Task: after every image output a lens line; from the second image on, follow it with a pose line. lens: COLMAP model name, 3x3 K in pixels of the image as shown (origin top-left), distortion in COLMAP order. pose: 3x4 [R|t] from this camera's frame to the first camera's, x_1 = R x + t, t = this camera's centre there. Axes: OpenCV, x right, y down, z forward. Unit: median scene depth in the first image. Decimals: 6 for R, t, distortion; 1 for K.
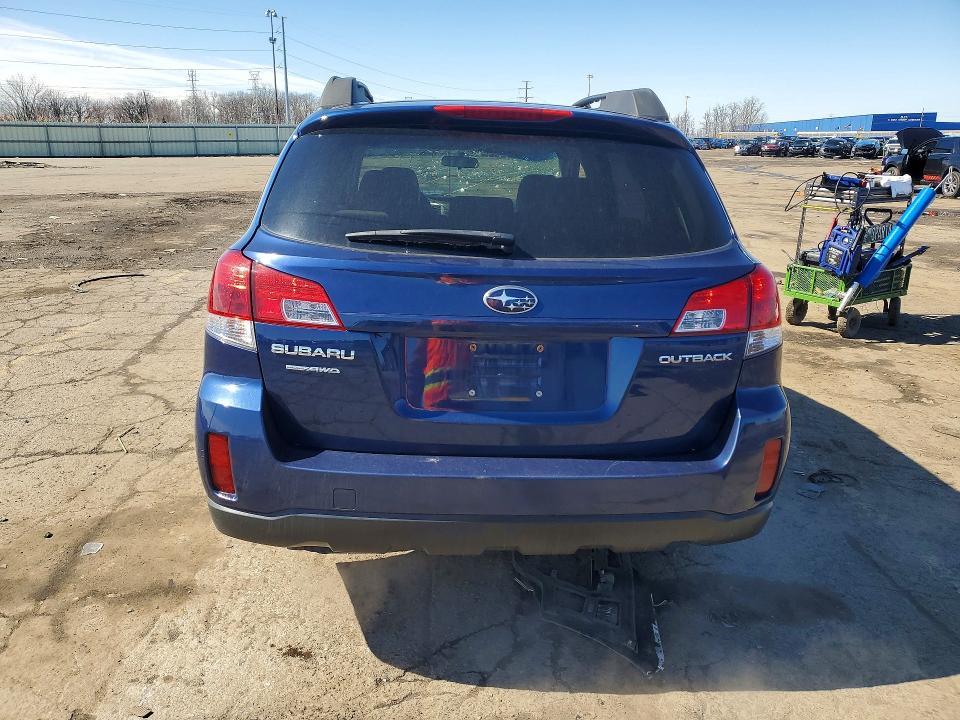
lens RADIAL K [[734.4, 0, 476.0], [0, 734.4, 358.1], [0, 0, 1]] dist [-0.000328, 0.029838]
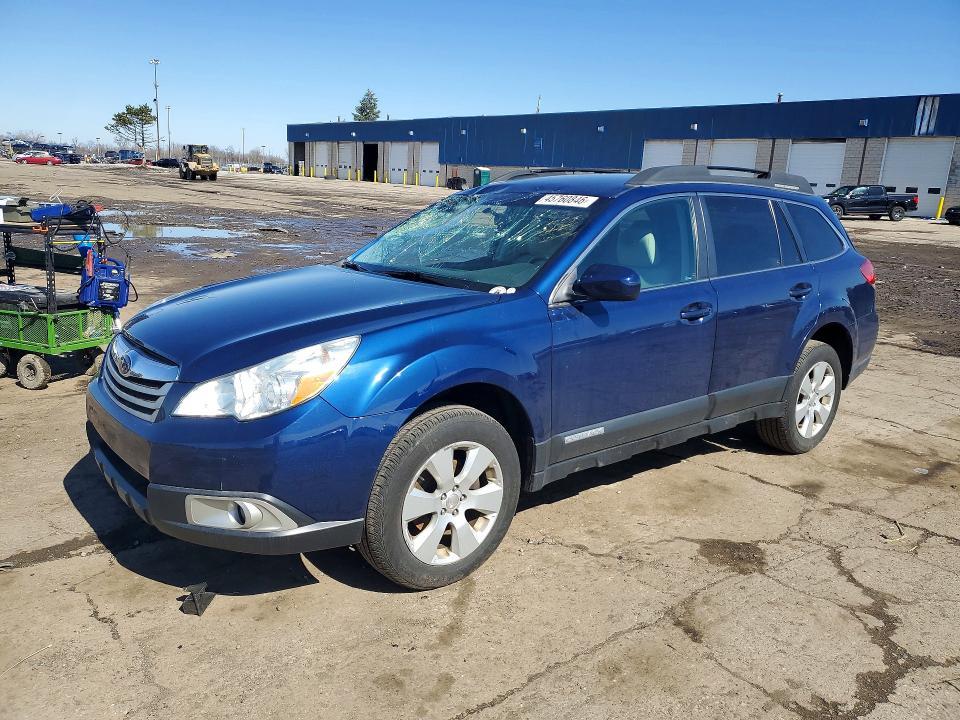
lens RADIAL K [[734.4, 0, 476.0], [0, 734.4, 358.1], [0, 0, 1]] dist [-0.000328, 0.029838]
pose [[-0.574489, -0.236582, 0.783576, -0.727221], [0.165919, 0.903783, 0.394522, -0.472436], [-0.801519, 0.356659, -0.479960, 1.536019]]
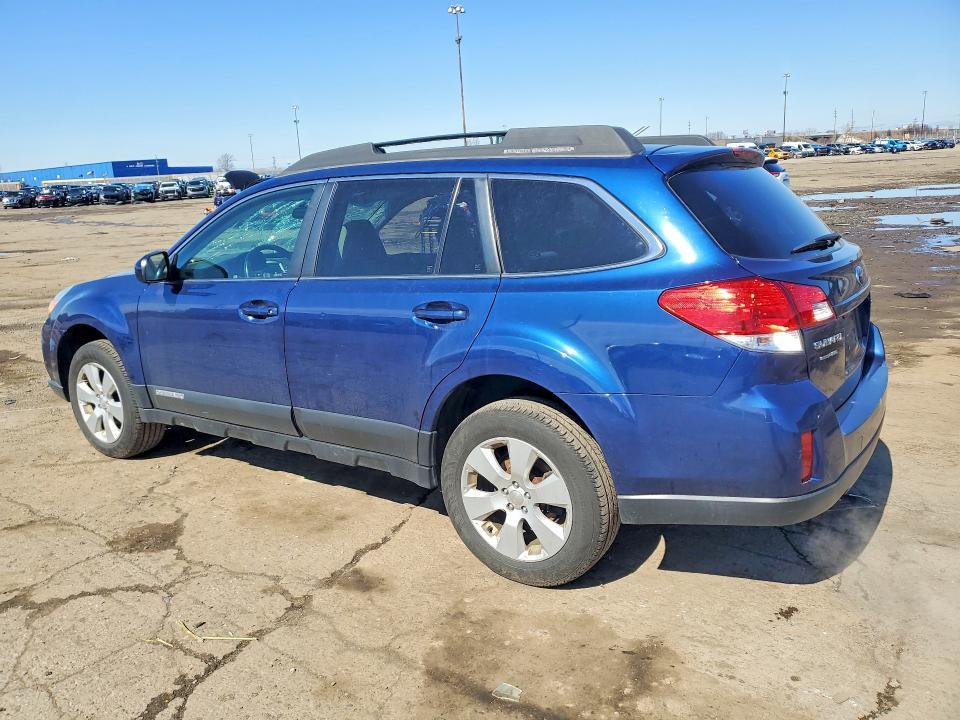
lens RADIAL K [[734.4, 0, 476.0], [0, 734.4, 358.1], [0, 0, 1]] dist [-0.000328, 0.029838]
pose [[0.615039, -0.234959, 0.752676, -0.666147], [0.278765, 0.957718, 0.071177, -0.100671], [-0.737575, 0.166044, 0.654532, 0.271999]]
